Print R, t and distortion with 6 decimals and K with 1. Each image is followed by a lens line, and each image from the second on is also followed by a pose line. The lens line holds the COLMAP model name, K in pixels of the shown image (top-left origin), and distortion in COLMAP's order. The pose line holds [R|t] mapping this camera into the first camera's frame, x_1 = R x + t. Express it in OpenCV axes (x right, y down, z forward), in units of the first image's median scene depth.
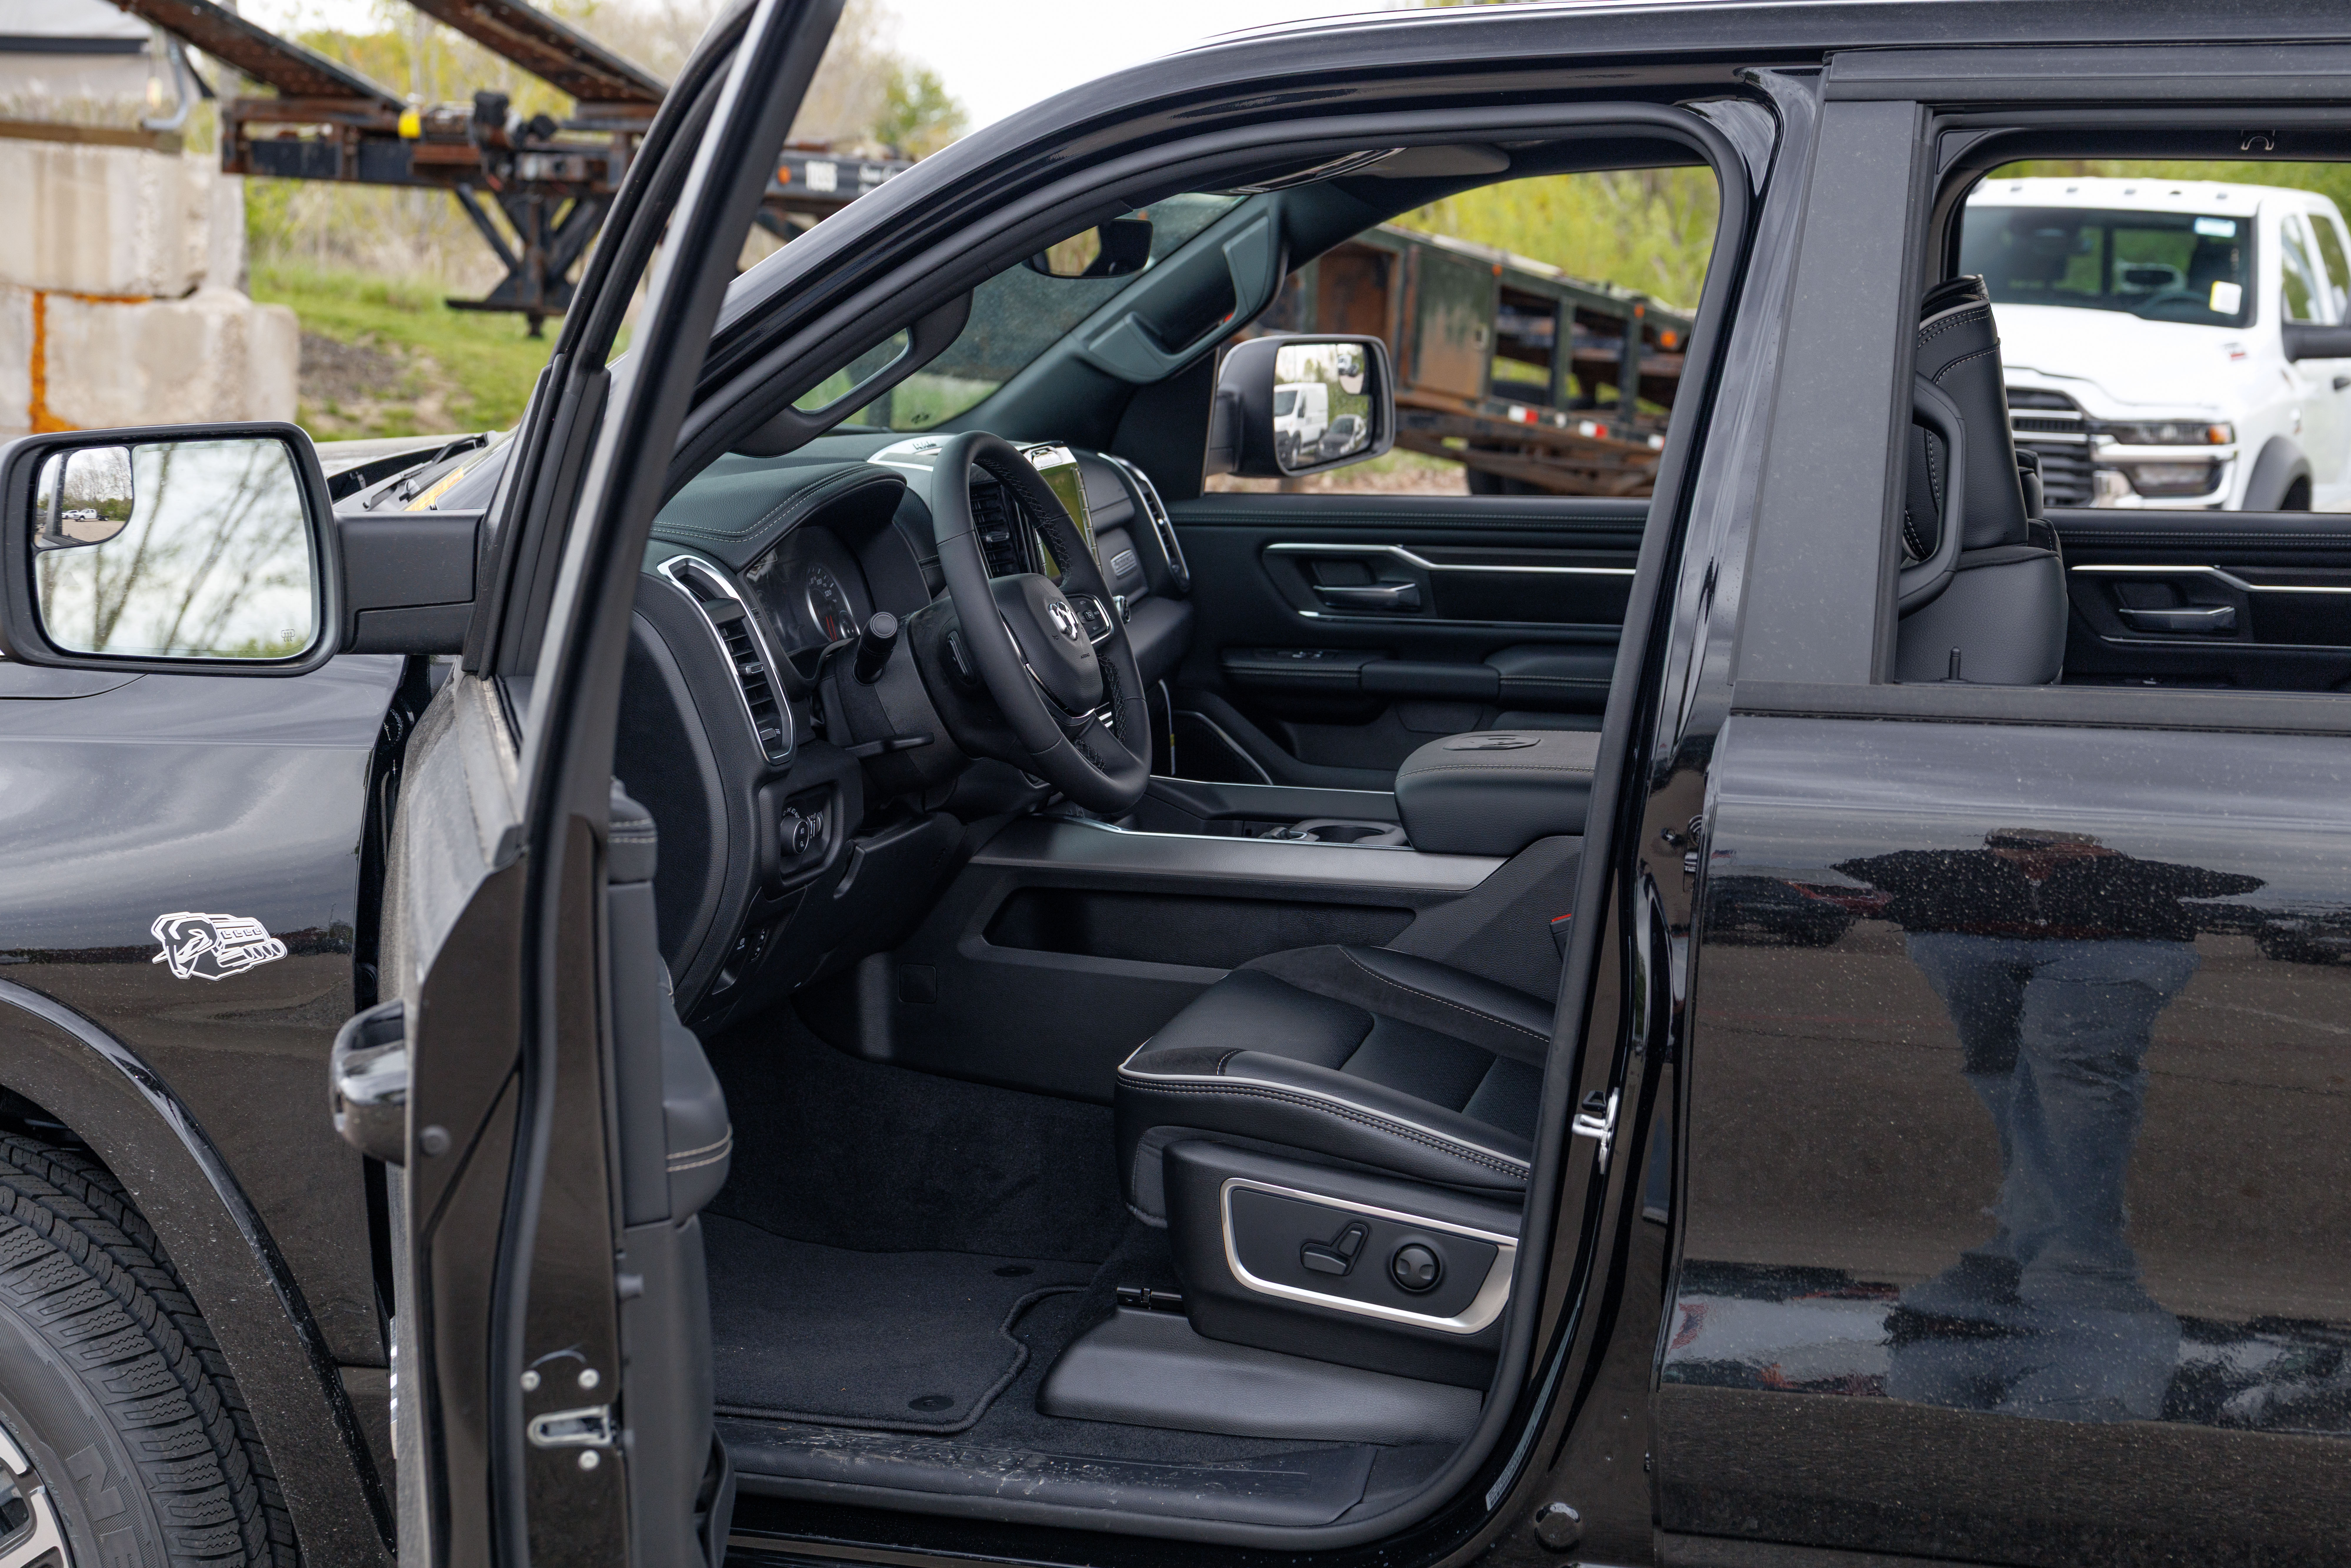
lens RADIAL K [[3410.3, 0, 1175.5], [0, 3410.3, 784.0], [0, 0, 1]] dist [0.020799, 0.079096]
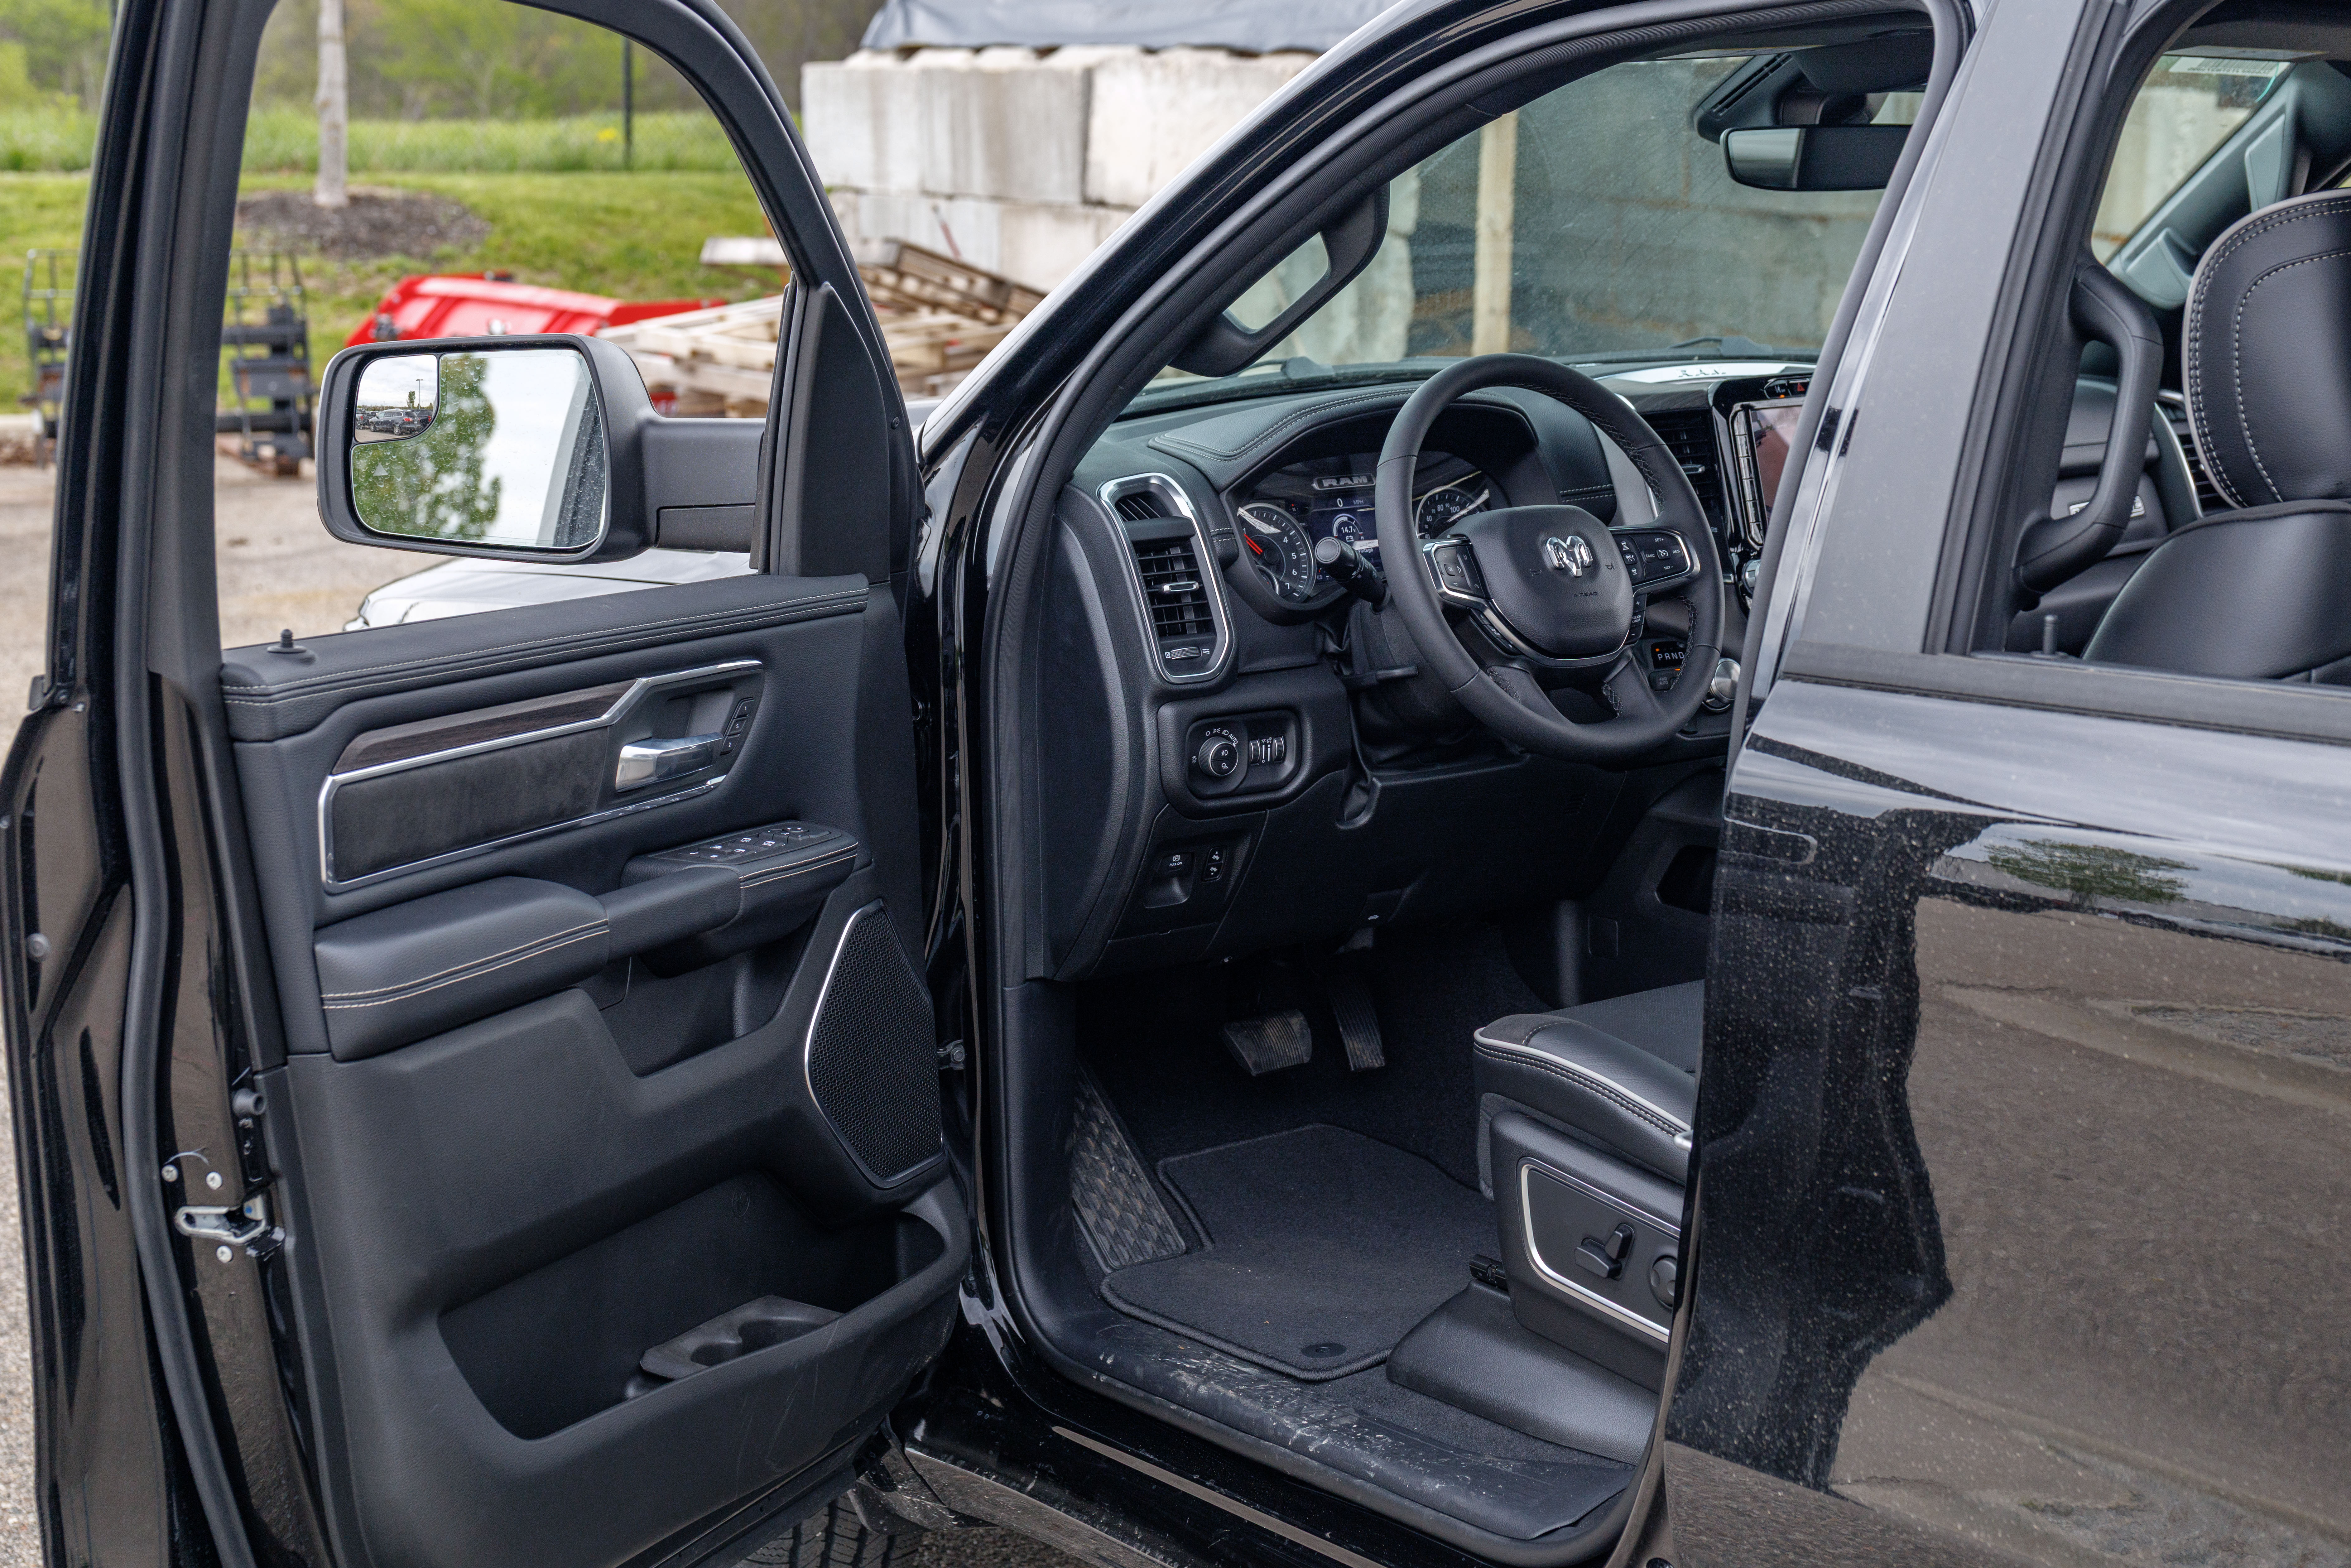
lens RADIAL K [[3524.7, 0, 1175.5], [0, 3524.7, 784.0], [0, 0, 1]] dist [-0.007036, -0.051191]
pose [[0.797879, 0.078957, -0.597624, 0.490872], [-0.072240, 0.996764, 0.035244, -0.012207], [0.598473, 0.015051, 0.801001, 0.169501]]
